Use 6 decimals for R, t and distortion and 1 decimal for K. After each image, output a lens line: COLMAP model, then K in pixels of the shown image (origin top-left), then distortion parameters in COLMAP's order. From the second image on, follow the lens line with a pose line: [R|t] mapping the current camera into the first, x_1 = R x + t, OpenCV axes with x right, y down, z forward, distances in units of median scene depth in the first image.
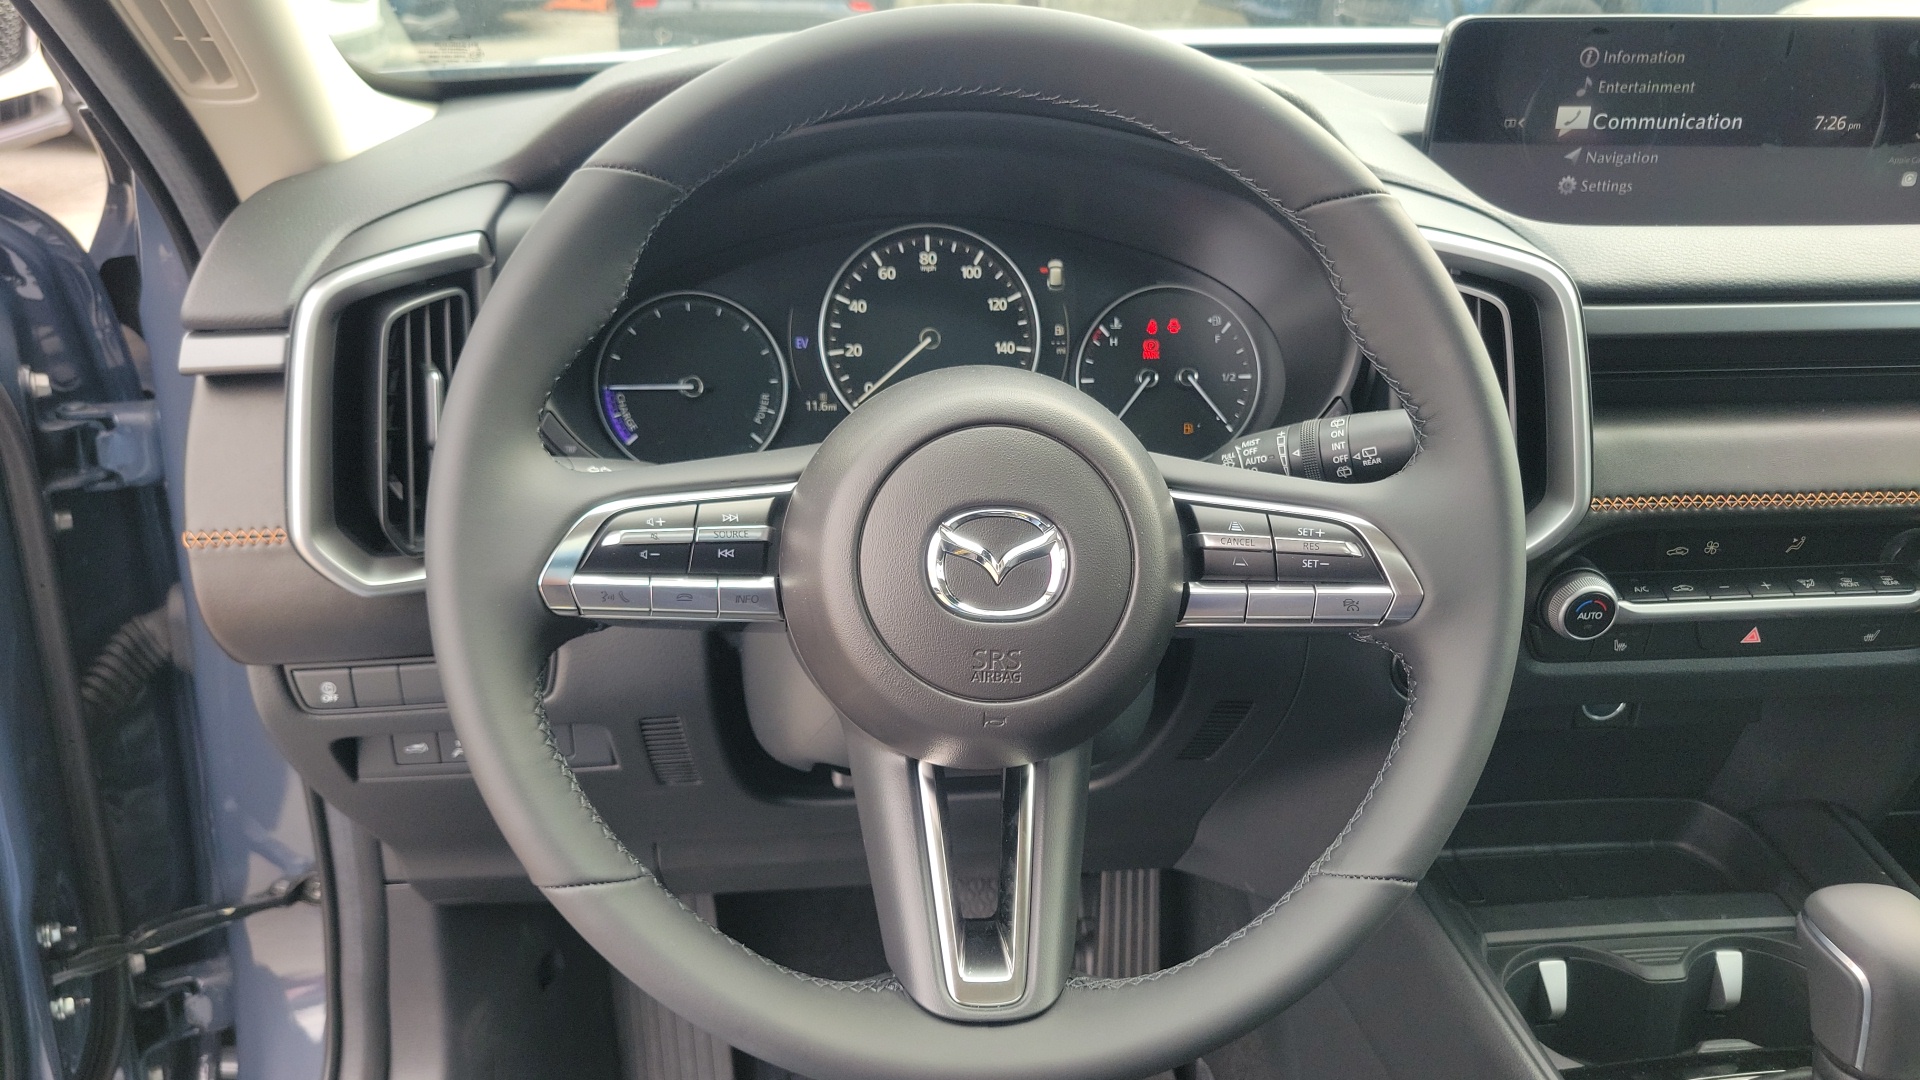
lens RADIAL K [[1469.8, 0, 937.4], [0, 1469.8, 548.7], [0, 0, 1]] dist [0.033240, -0.025862]
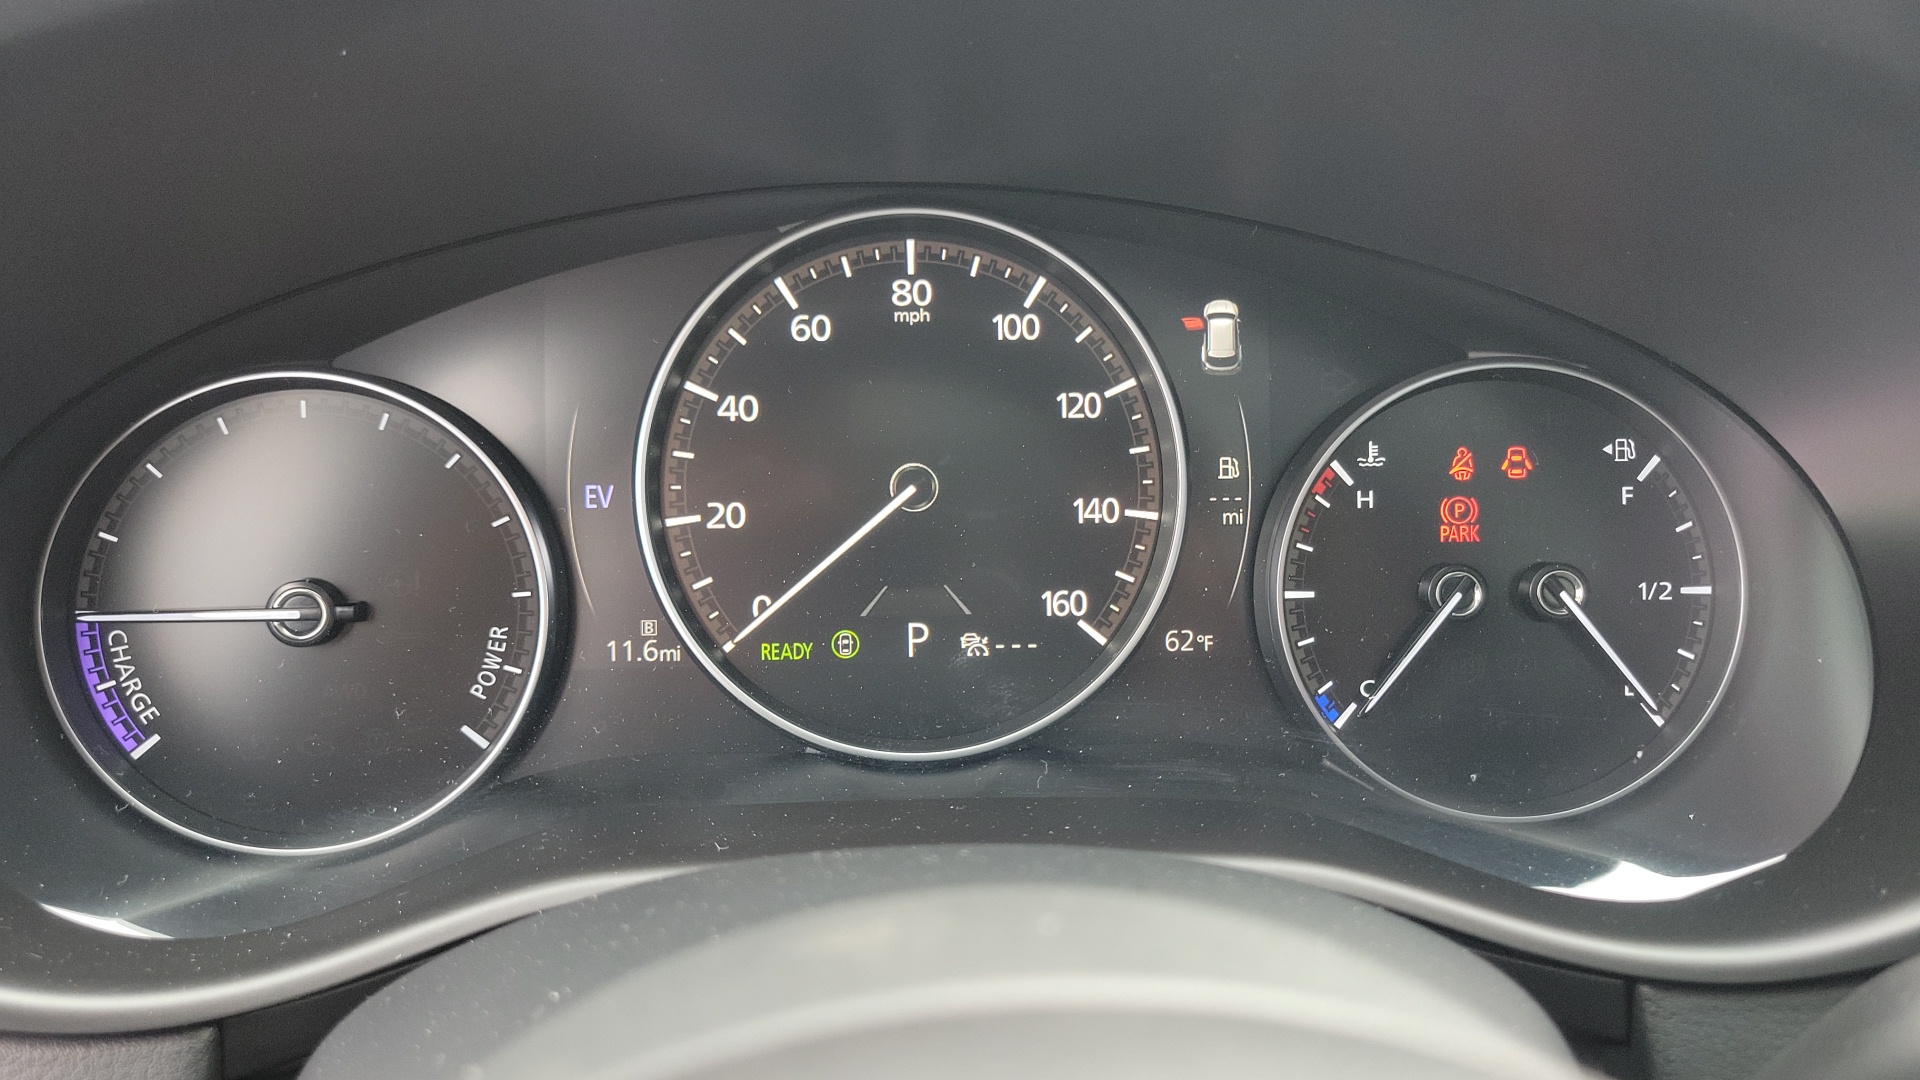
lens RADIAL K [[1469.8, 0, 952.9], [0, 1469.8, 545.1], [0, 0, 1]] dist [0.033240, -0.025862]
pose [[0.999427, 0.012118, -0.031606, 0.019014], [-0.012826, 0.999669, -0.022286, -0.118035], [0.031325, 0.022678, 0.999252, 0.592451]]
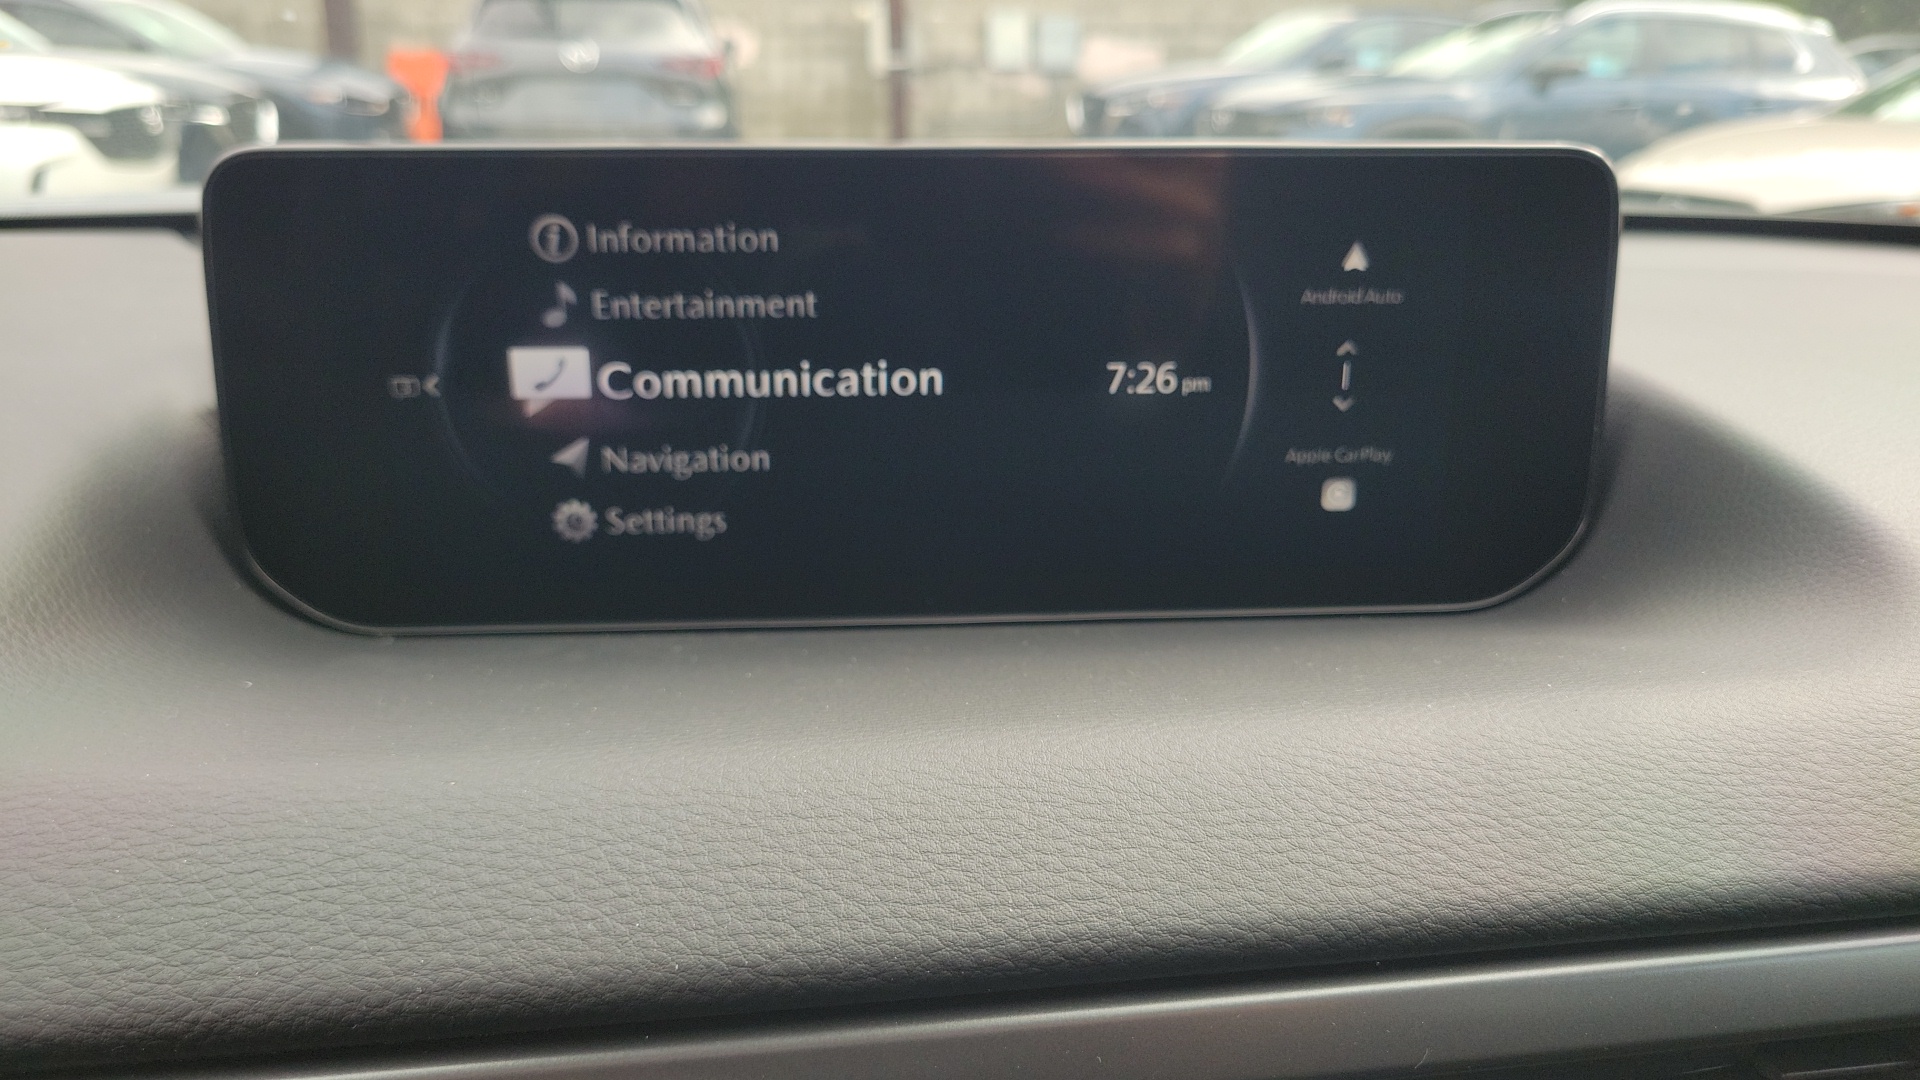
lens RADIAL K [[1469.8, 0, 967.4], [0, 1469.8, 519.5], [0, 0, 1]] dist [0.033240, -0.025862]
pose [[0.997900, -0.021072, 0.061249, 0.533075], [0.028121, 0.992780, -0.116608, -0.199116], [-0.058350, 0.118086, 0.991288, 0.582969]]
